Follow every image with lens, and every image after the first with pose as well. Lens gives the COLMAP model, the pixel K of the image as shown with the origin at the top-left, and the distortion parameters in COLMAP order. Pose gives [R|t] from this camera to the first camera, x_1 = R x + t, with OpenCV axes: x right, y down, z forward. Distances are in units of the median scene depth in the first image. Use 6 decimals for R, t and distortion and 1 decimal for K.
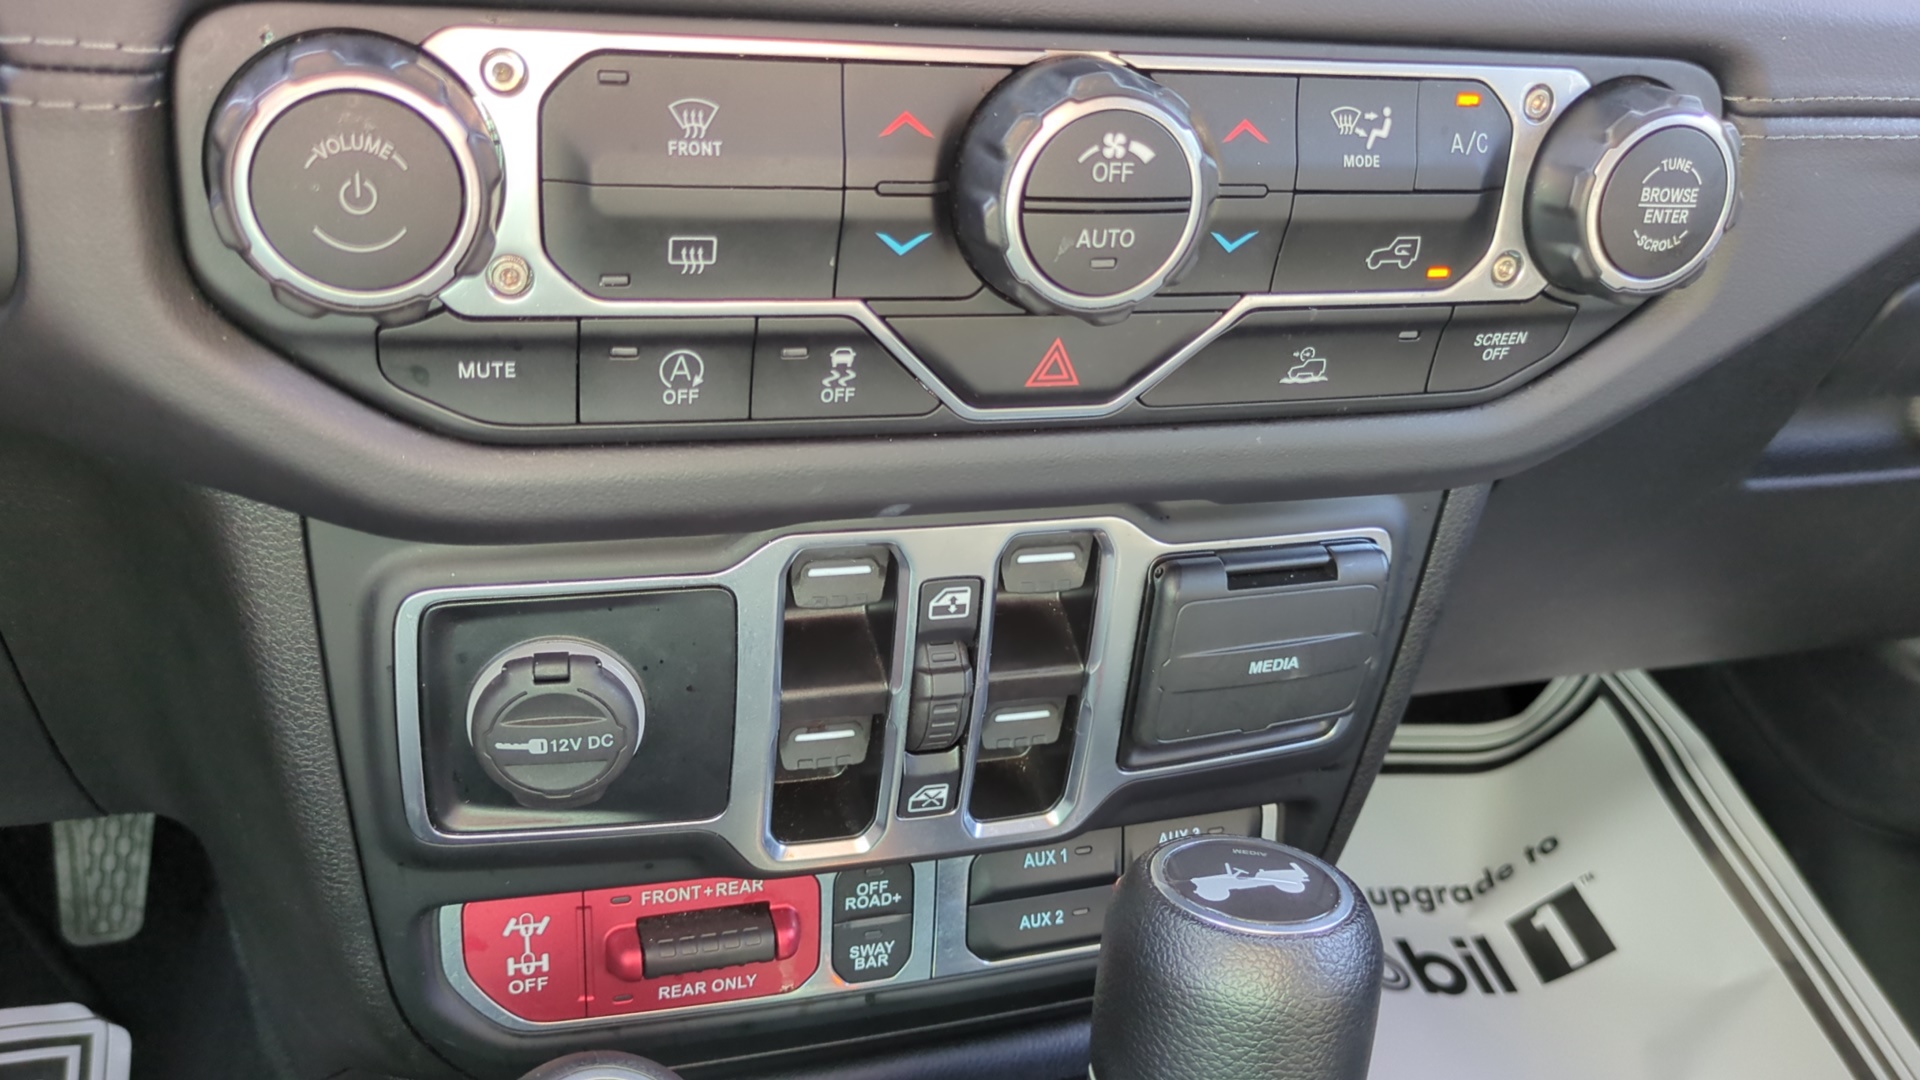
lens RADIAL K [[1665.5, 0, 952.1], [0, 1665.5, 526.7], [0, 0, 1]] dist [0.032678, -0.064068]
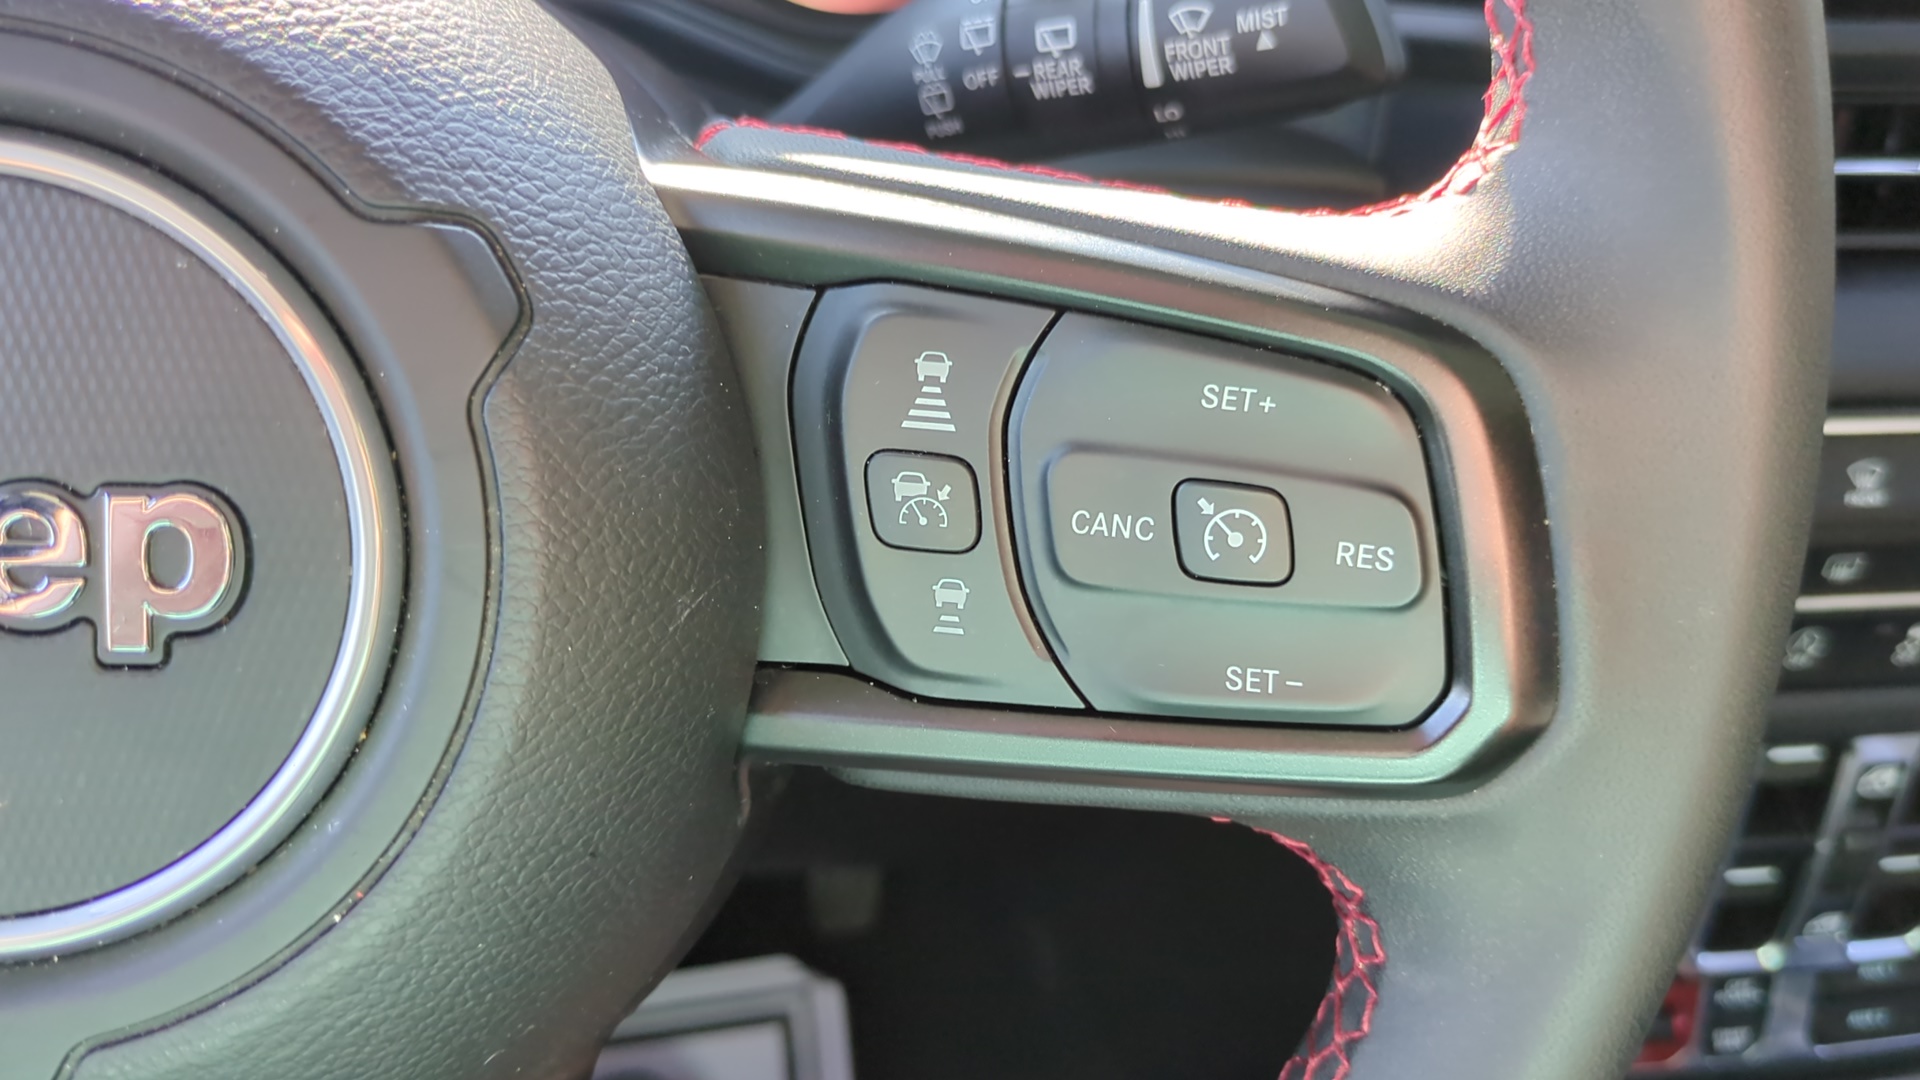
lens RADIAL K [[1665.5, 0, 952.1], [0, 1665.5, 526.7], [0, 0, 1]] dist [0.032678, -0.064068]
pose [[0.984496, 0.045537, -0.169392, -0.436732], [-0.037800, 0.998102, 0.048624, -0.161381], [0.171285, -0.041467, 0.984348, -0.305470]]
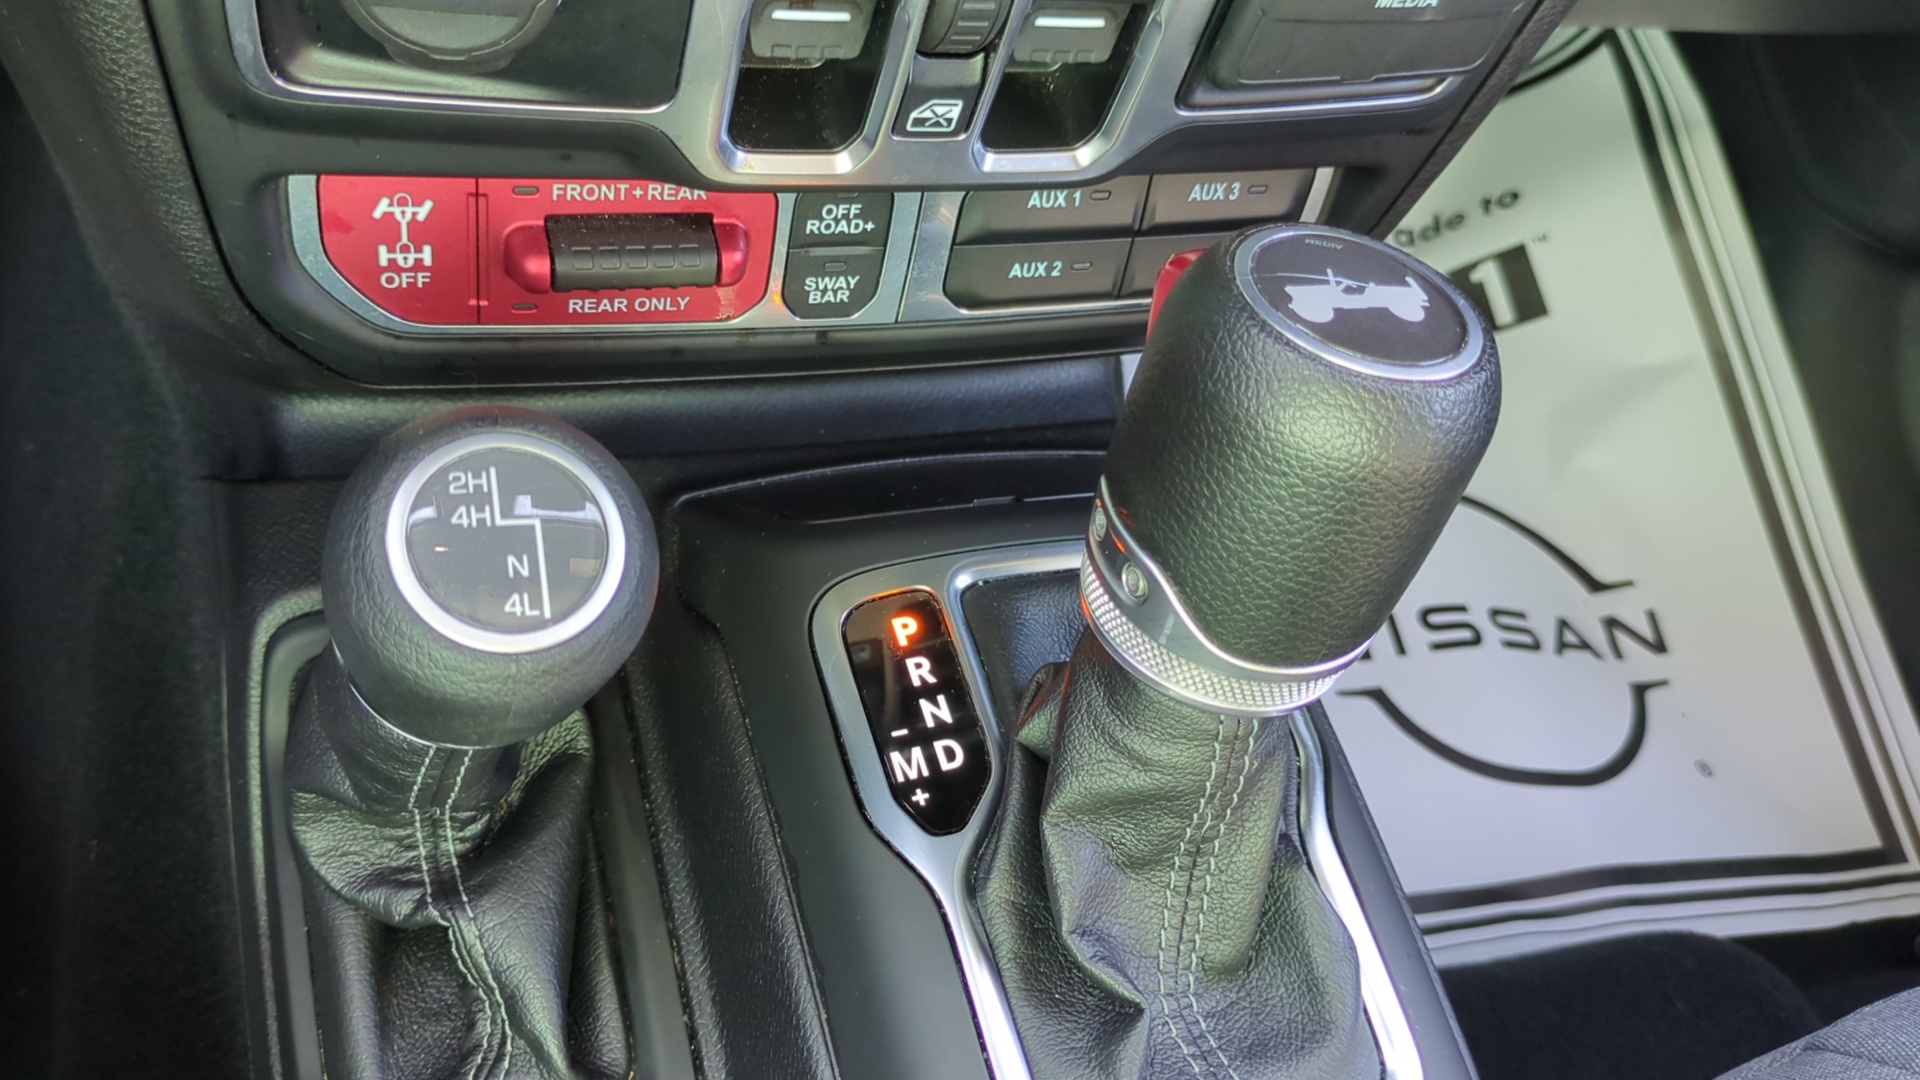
lens RADIAL K [[1665.5, 0, 952.1], [0, 1665.5, 526.7], [0, 0, 1]] dist [0.032678, -0.064068]
pose [[0.989333, 0.110386, 0.095050, -0.057916], [-0.140529, 0.895052, 0.423242, 0.005025], [-0.038355, -0.432084, 0.901017, 0.219299]]
